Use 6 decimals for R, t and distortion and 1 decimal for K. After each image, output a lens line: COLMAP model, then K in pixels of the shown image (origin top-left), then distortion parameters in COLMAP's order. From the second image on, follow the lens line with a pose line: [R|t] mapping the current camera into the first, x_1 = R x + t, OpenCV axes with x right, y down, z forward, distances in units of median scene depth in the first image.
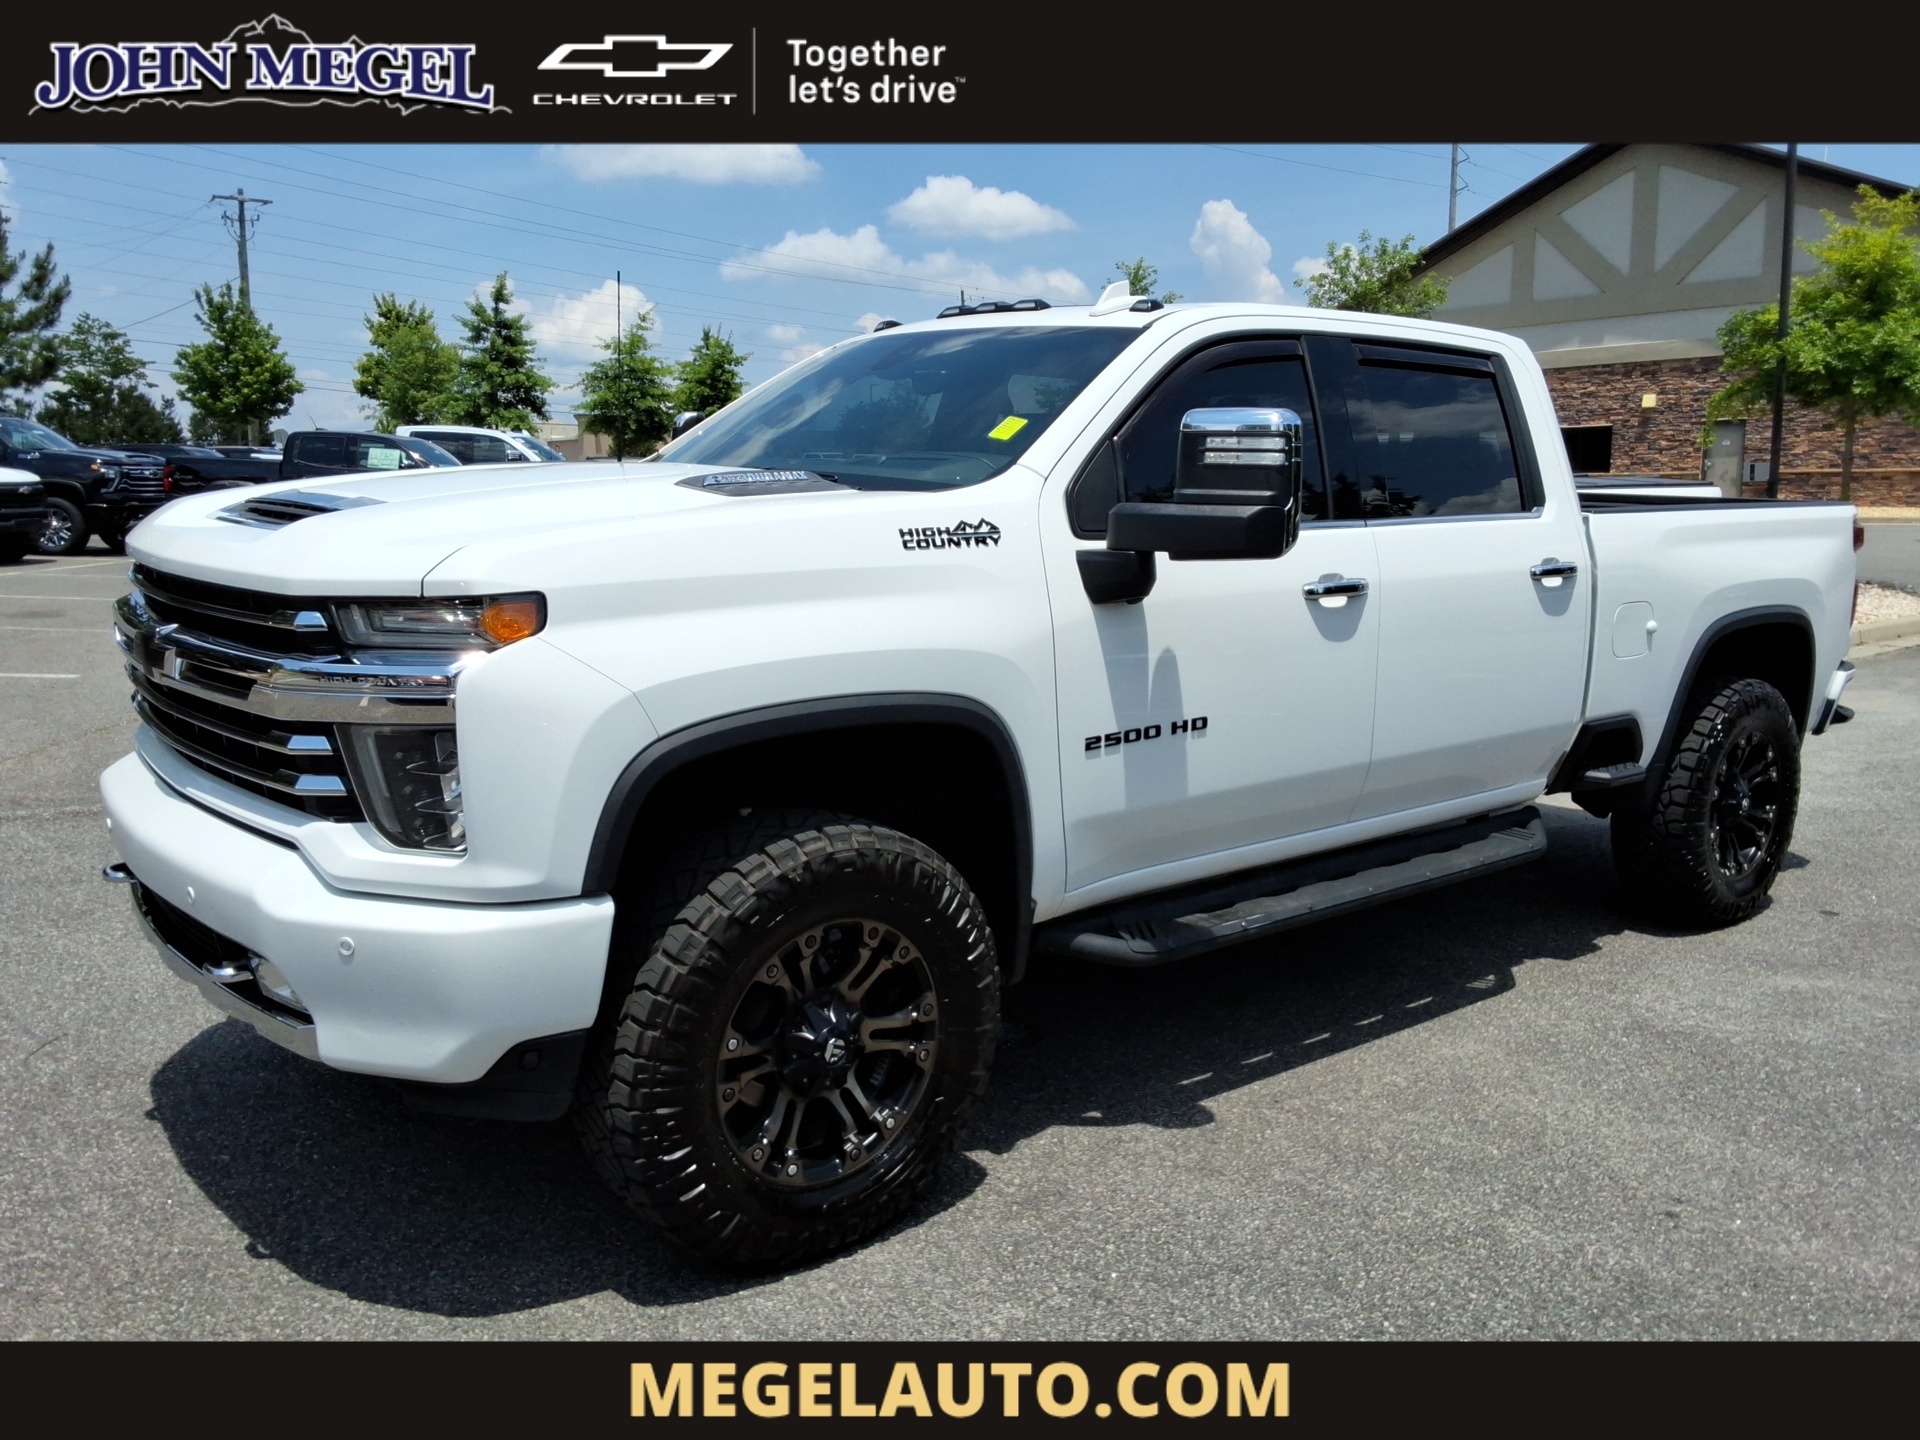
lens RADIAL K [[1551.2, 0, 975.2], [0, 1551.2, 707.8], [0, 0, 1]] dist [0.121014, -0.194895]
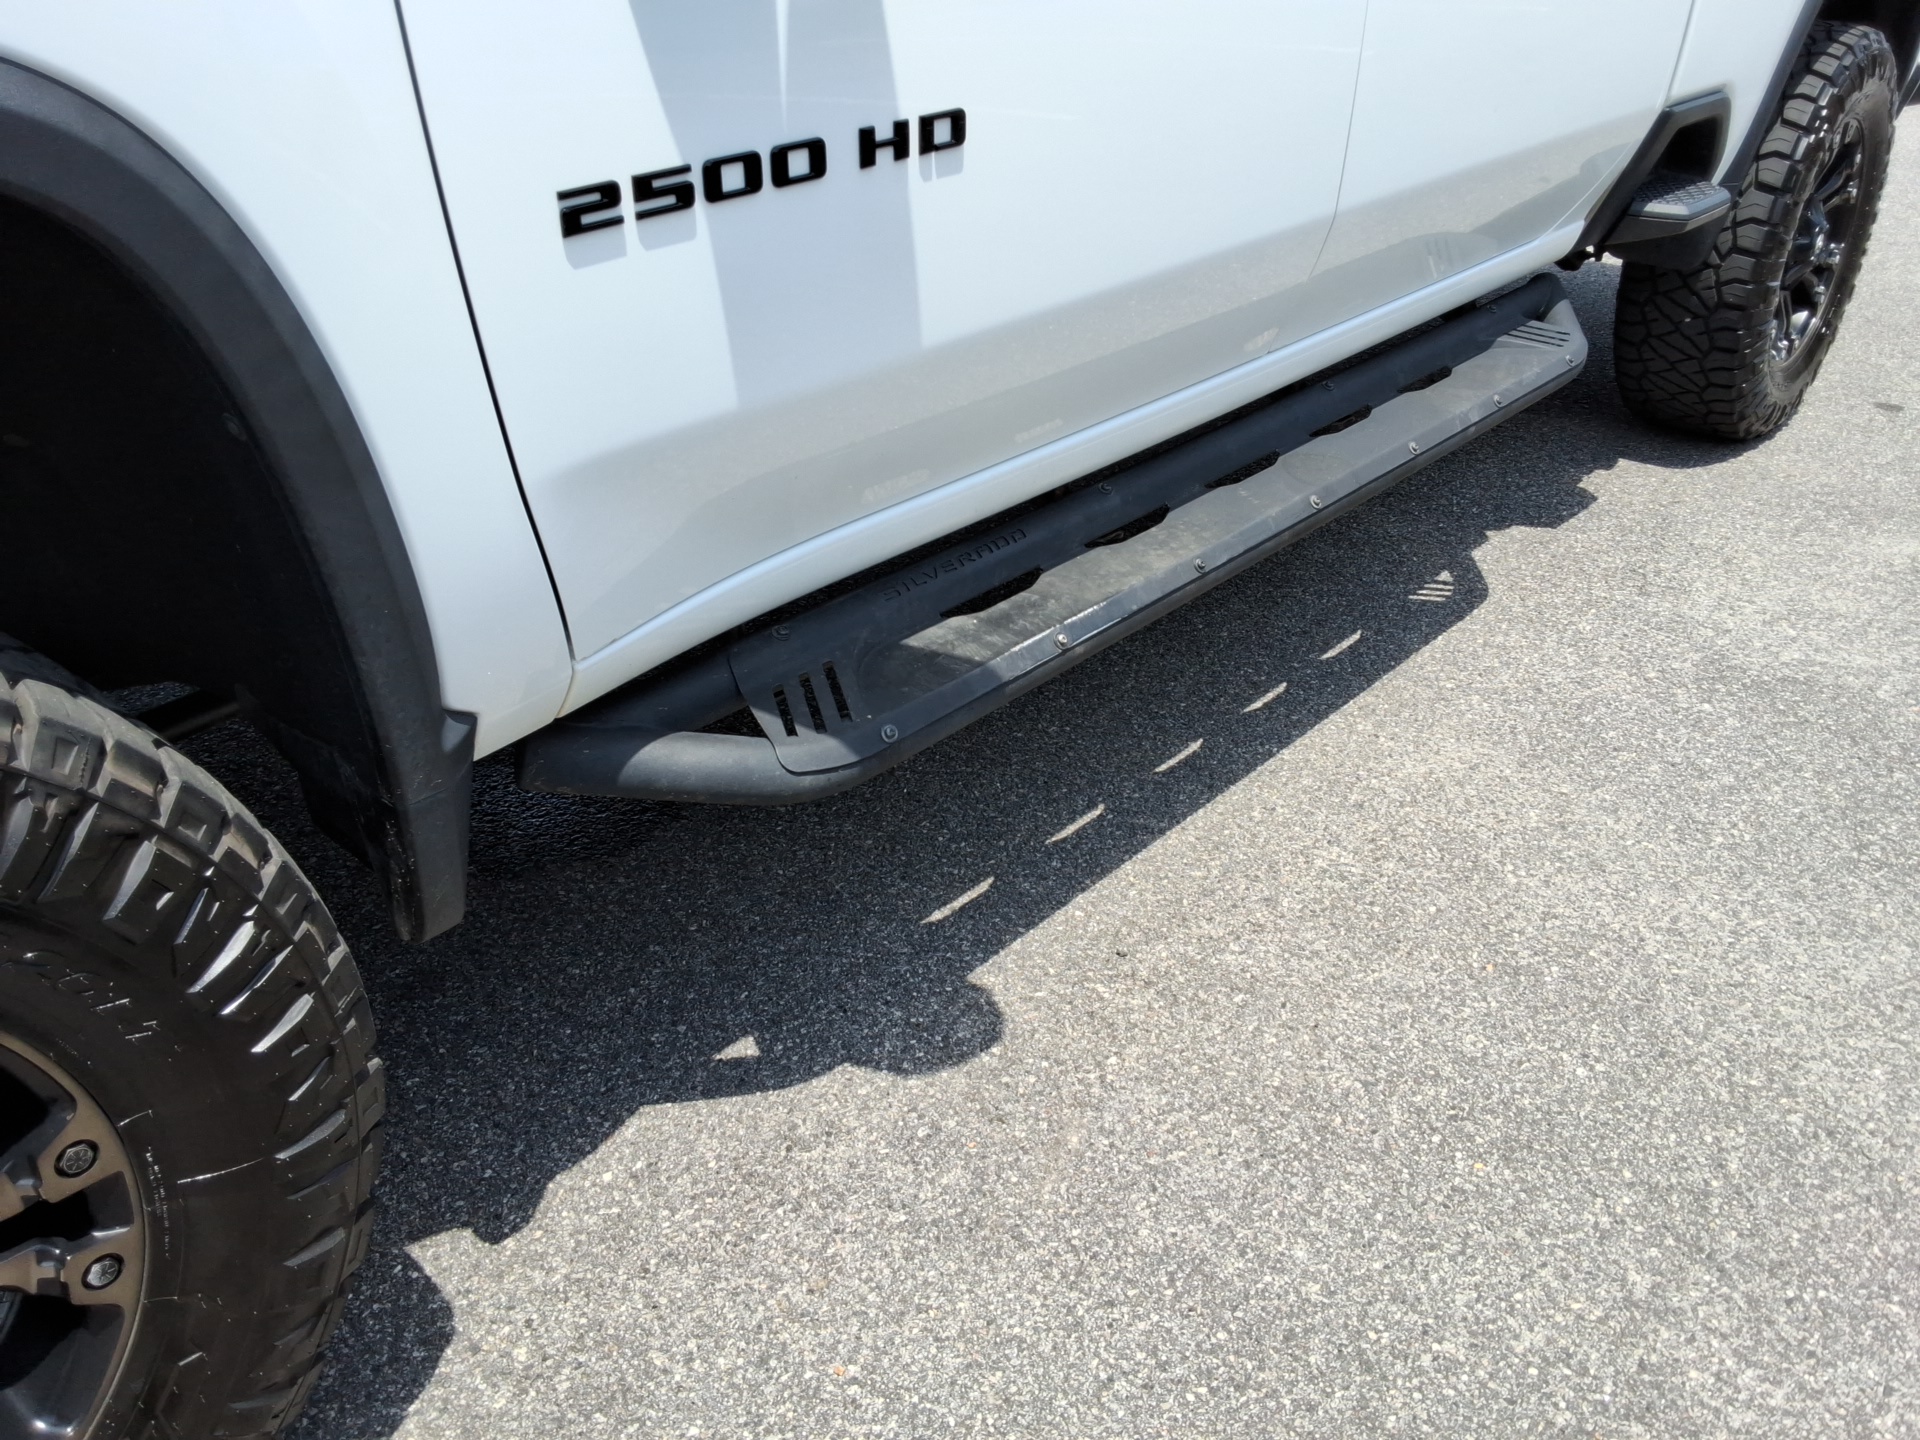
lens RADIAL K [[1551.2, 0, 975.2], [0, 1551.2, 707.8], [0, 0, 1]] dist [0.121014, -0.194895]
pose [[0.987600, -0.076764, 0.136942, 0.089864], [0.023730, 0.935269, 0.353141, 0.006680], [-0.155186, -0.345512, 0.925494, 0.605819]]
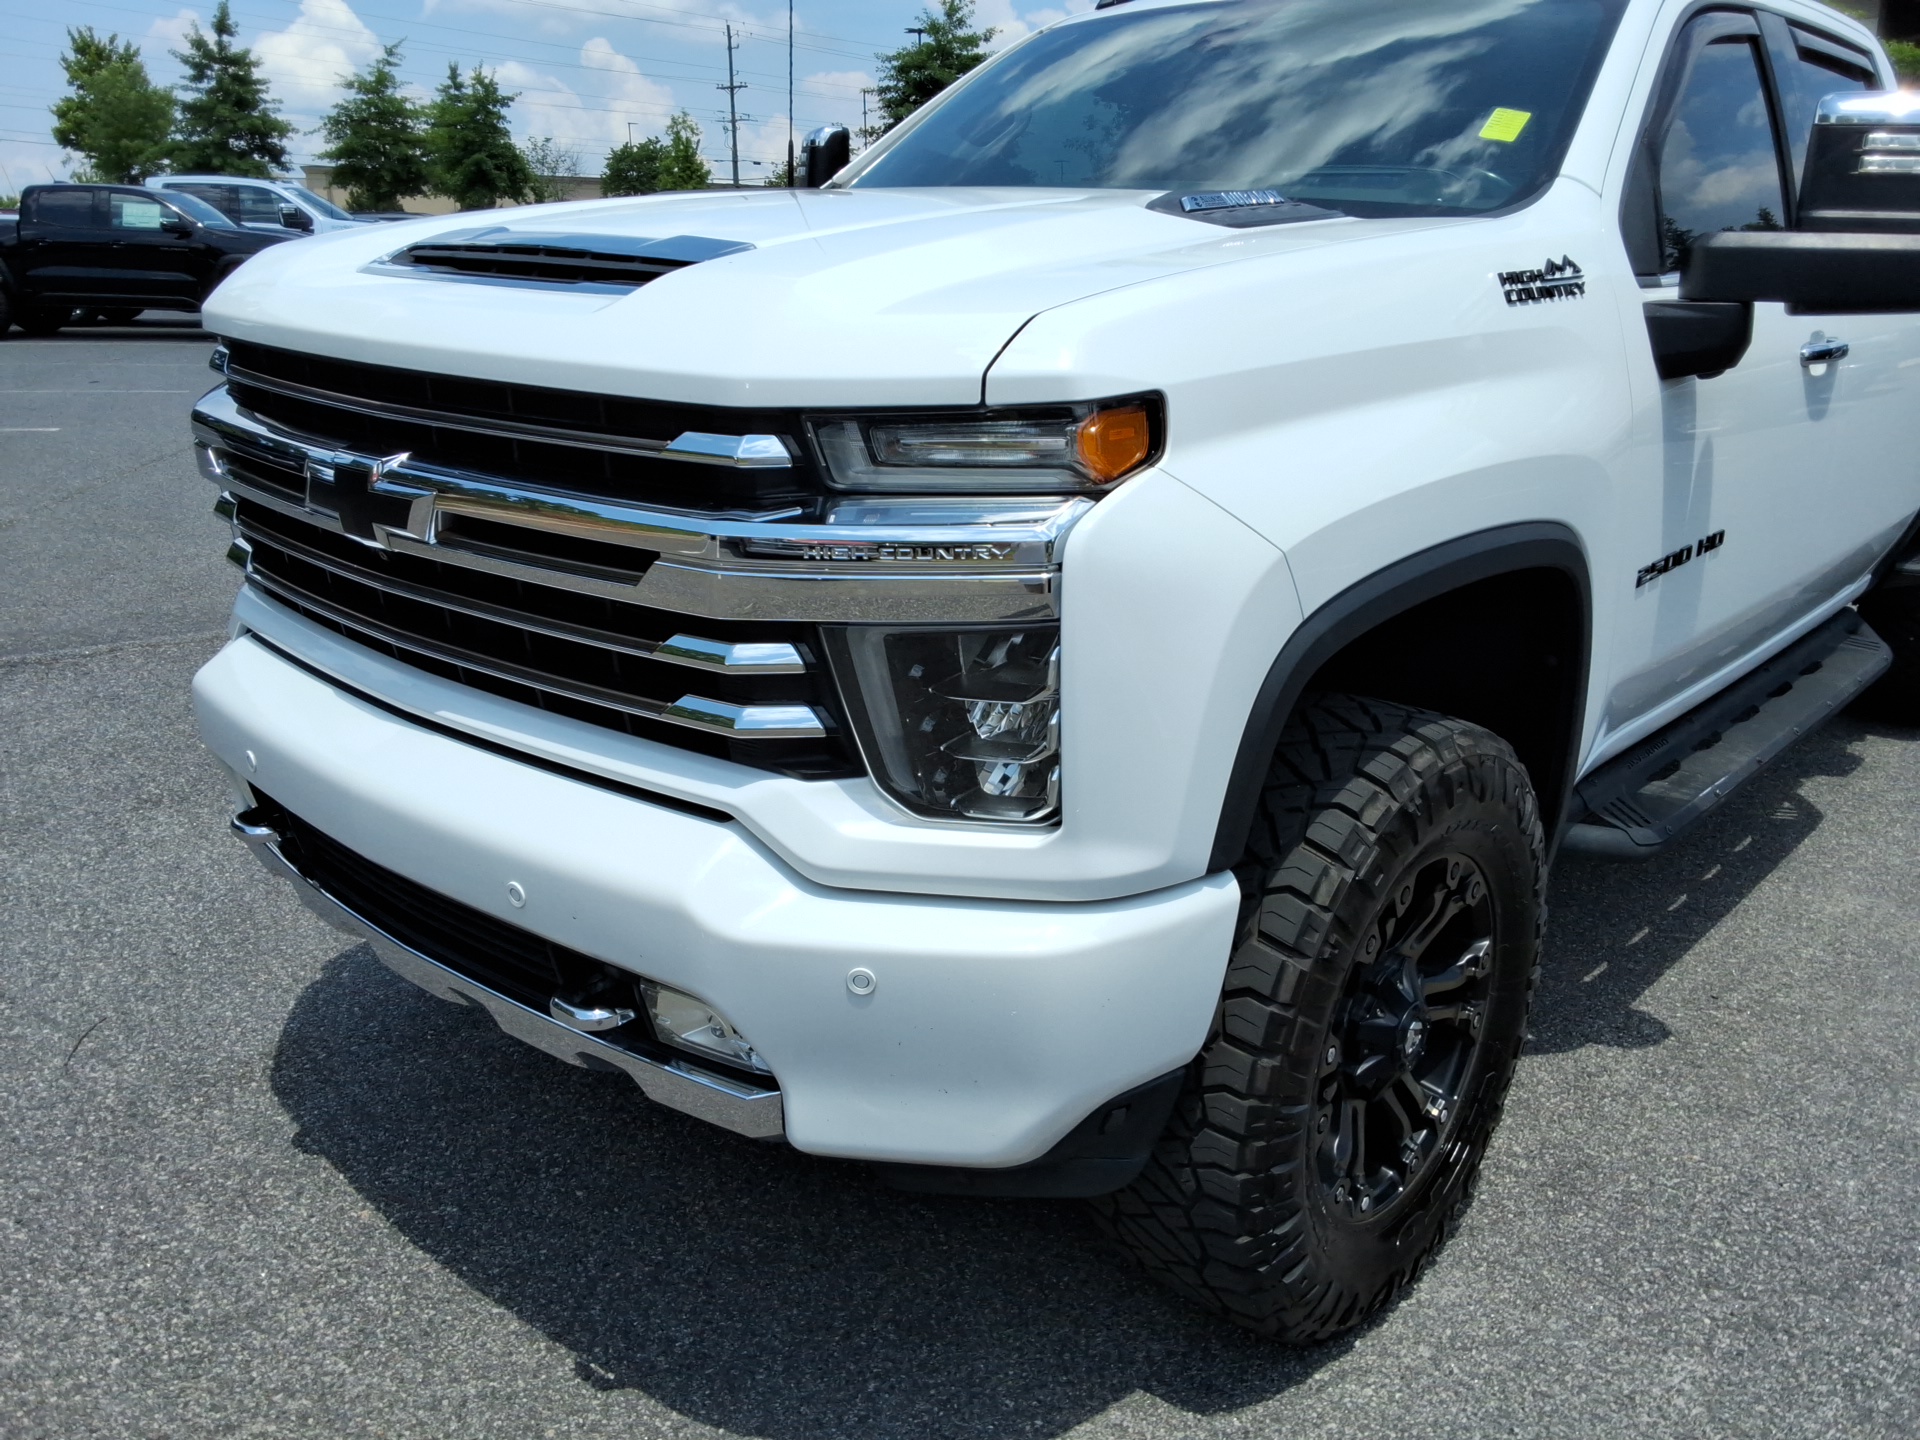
lens RADIAL K [[1552.3, 0, 964.9], [0, 1552.3, 698.3], [0, 0, 1]] dist [0.120239, -0.178658]
pose [[0.990086, -0.049665, 0.131388, -0.301917], [0.030841, 0.989442, 0.141608, -0.031181], [-0.137034, -0.136152, 0.981165, 0.281775]]
